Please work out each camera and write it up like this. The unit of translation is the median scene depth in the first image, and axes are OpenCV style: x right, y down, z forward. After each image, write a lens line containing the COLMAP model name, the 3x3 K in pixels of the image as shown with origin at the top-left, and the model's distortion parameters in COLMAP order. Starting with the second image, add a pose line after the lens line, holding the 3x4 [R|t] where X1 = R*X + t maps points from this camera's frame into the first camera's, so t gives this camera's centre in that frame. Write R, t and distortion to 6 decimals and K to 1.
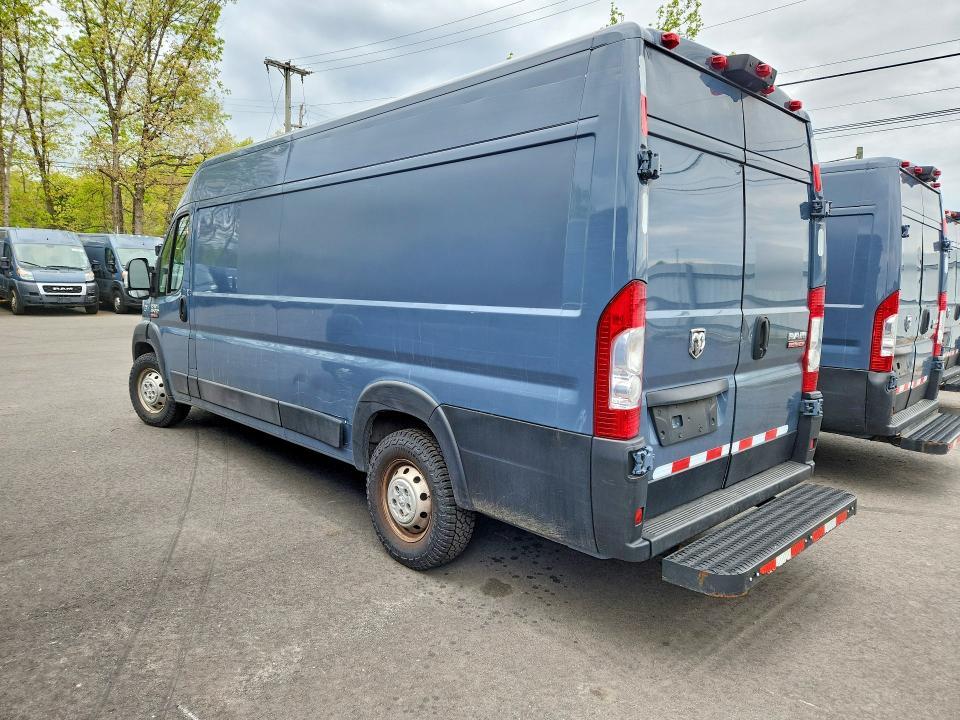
lens RADIAL K [[648.1, 0, 482.9], [0, 648.1, 357.3], [0, 0, 1]] dist [0.034543, -0.005061]
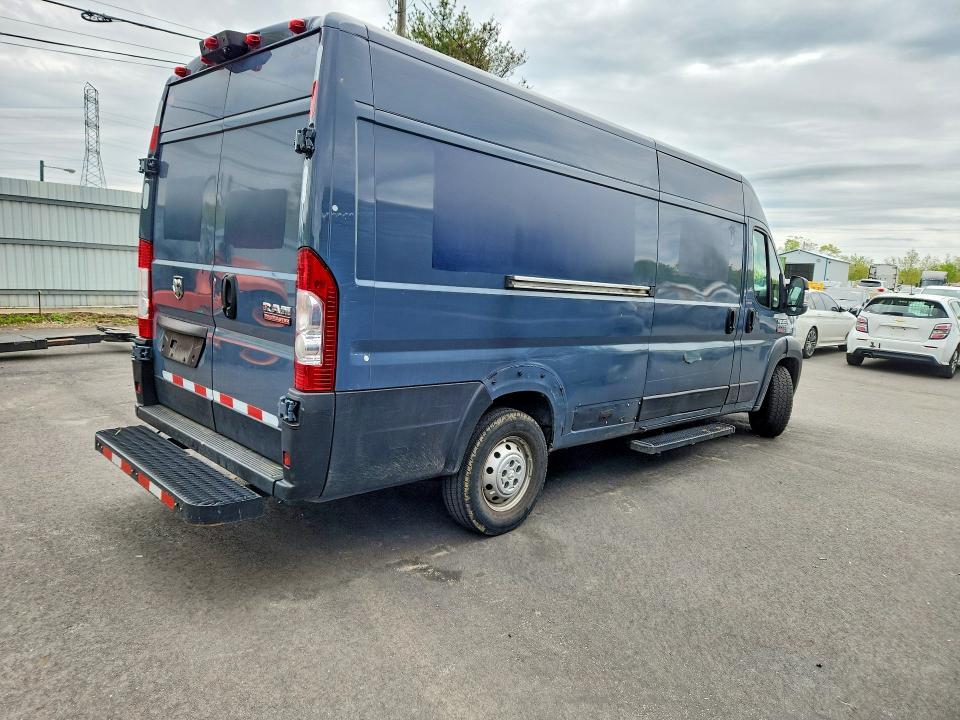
lens RADIAL K [[661.3, 0, 480.0], [0, 661.3, 360.0], [0, 0, 1]] dist [0.027914, -0.002230]
pose [[0.010915, 0.106226, -0.994282, 1.488321], [-0.185350, 0.977325, 0.102380, -0.114028], [0.982612, 0.183173, 0.030356, 1.404868]]
